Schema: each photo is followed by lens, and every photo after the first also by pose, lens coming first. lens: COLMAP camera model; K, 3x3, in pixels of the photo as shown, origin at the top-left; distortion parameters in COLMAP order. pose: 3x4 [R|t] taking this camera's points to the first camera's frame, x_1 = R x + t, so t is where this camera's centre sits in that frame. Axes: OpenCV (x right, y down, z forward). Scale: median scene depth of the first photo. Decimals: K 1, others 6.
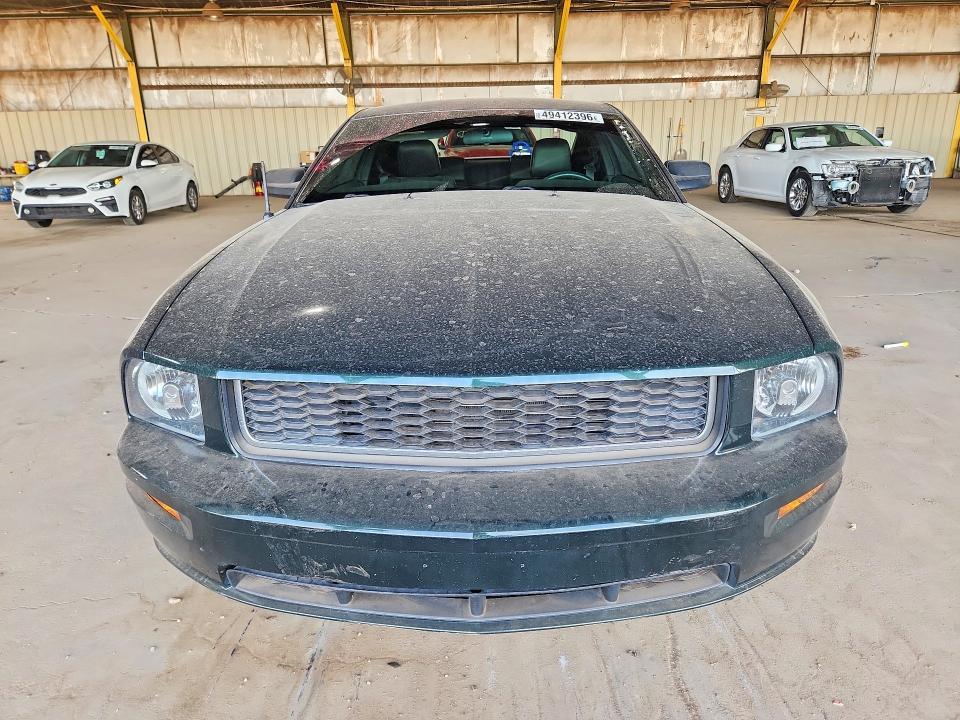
lens RADIAL K [[661.9, 0, 480.0], [0, 661.9, 360.0], [0, 0, 1]] dist [0.046338, -0.035780]
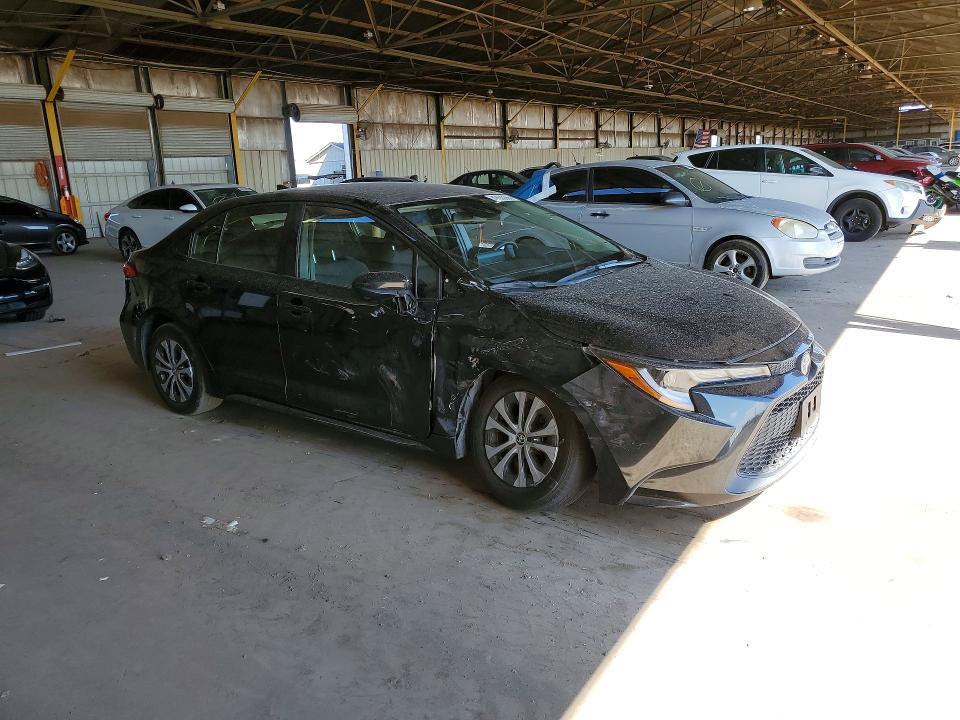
lens RADIAL K [[689.3, 0, 463.4], [0, 689.3, 359.6], [0, 0, 1]] dist [0.005651, -0.001589]
pose [[0.588749, -0.222790, 0.777007, -1.884330], [0.284863, 0.956782, 0.058492, 0.034773], [-0.756458, 0.186903, 0.626769, -0.004339]]
